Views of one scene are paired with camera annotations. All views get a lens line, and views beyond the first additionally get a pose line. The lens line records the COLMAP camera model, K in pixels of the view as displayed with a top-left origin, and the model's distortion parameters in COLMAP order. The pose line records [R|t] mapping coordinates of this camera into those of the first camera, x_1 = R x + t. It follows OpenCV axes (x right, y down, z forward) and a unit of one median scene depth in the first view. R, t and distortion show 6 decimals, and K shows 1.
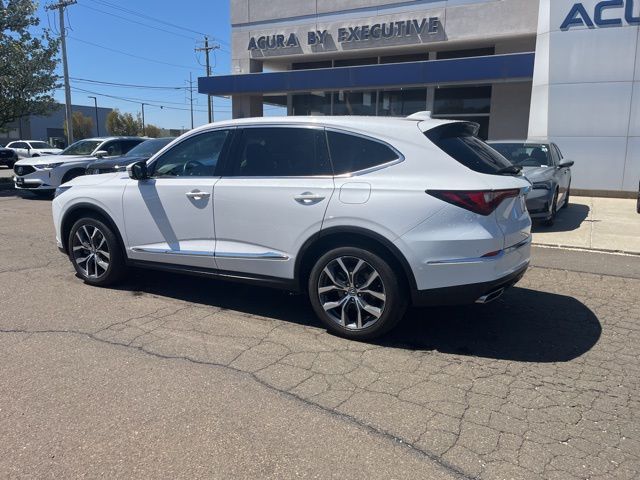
lens RADIAL K [[484.4, 0, 318.9], [0, 484.4, 235.5], [0, 0, 1]] dist [0.076258, -0.098415]
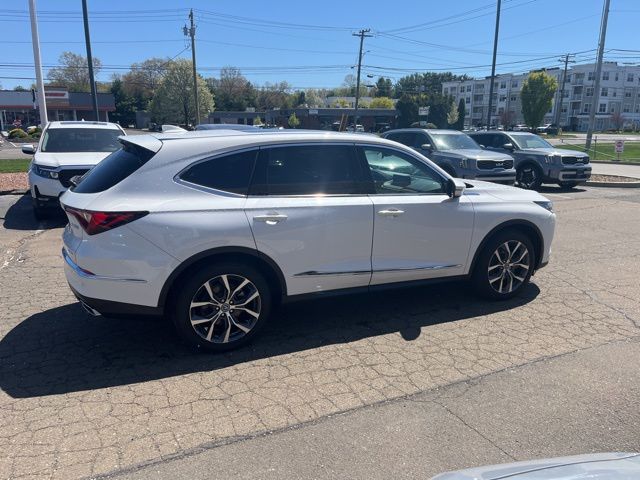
lens RADIAL K [[484.4, 0, 319.4], [0, 484.4, 240.7], [0, 0, 1]] dist [0.076258, -0.098415]
pose [[-0.593023, 0.171733, -0.786658, 0.802952], [-0.155360, 0.934227, 0.321067, -0.372582], [0.790055, 0.312615, -0.527337, 1.708875]]
